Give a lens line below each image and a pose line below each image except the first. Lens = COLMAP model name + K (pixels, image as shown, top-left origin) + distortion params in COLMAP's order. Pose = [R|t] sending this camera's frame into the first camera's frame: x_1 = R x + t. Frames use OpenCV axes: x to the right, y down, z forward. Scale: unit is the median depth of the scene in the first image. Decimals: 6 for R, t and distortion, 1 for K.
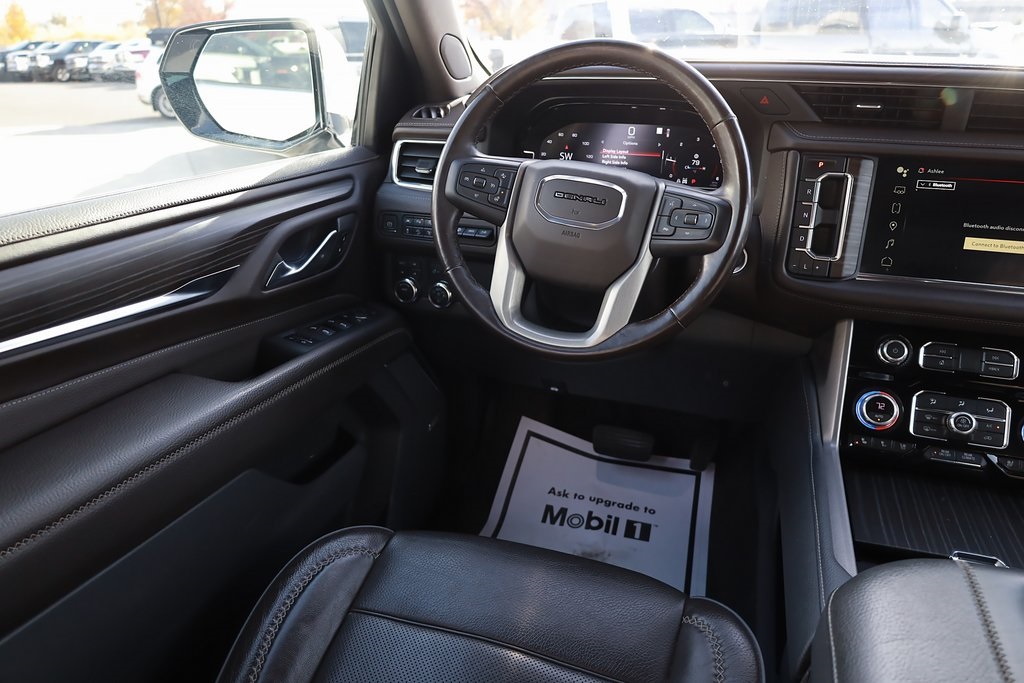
lens RADIAL K [[698.6, 0, 519.0], [0, 698.6, 346.1], [0, 0, 1]] dist [-0.017645, 0.012898]
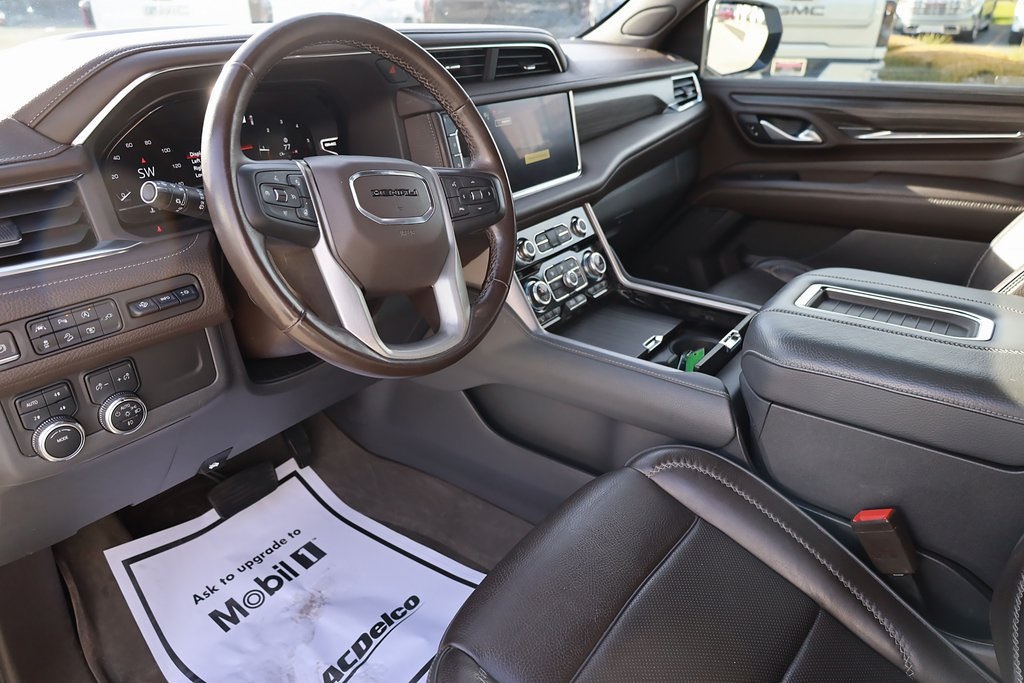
lens RADIAL K [[698.6, 0, 510.5], [0, 698.6, 339.9], [0, 0, 1]] dist [-0.017645, 0.012898]
pose [[0.303971, -0.409891, 0.859995, -0.677925], [0.382304, 0.879319, 0.283974, -0.229125], [-0.872608, 0.242460, 0.423990, 0.504810]]
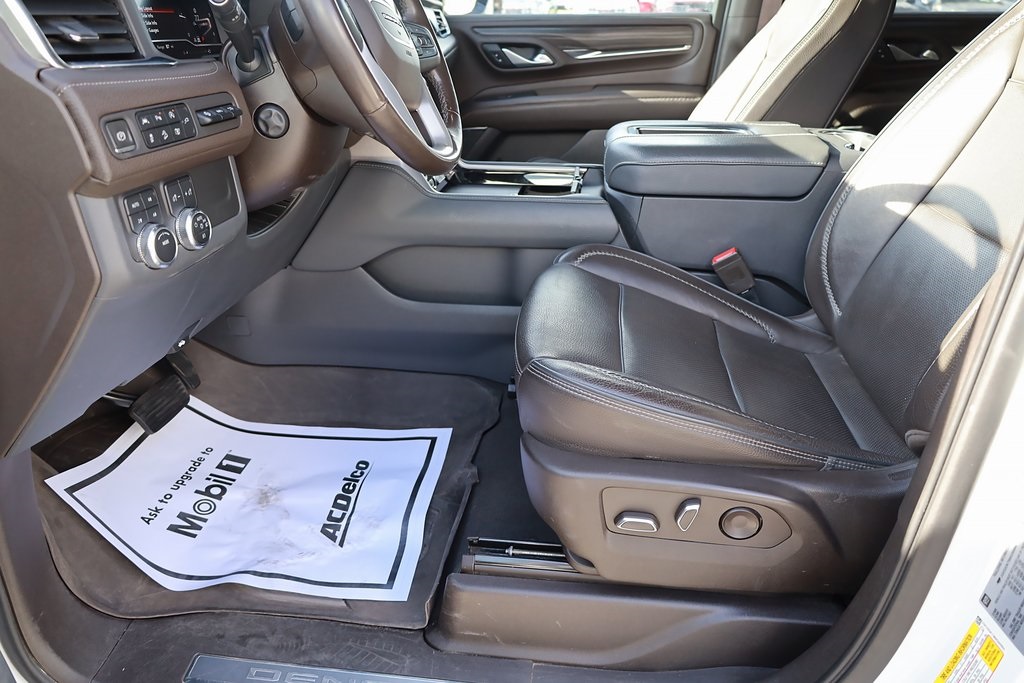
lens RADIAL K [[698.6, 0, 509.5], [0, 698.6, 345.1], [0, 0, 1]] dist [-0.017645, 0.012898]
pose [[-0.204223, -0.417084, 0.885626, -1.026427], [0.379040, 0.800432, 0.464368, -0.227546], [-0.902564, 0.430522, -0.005375, 0.997171]]
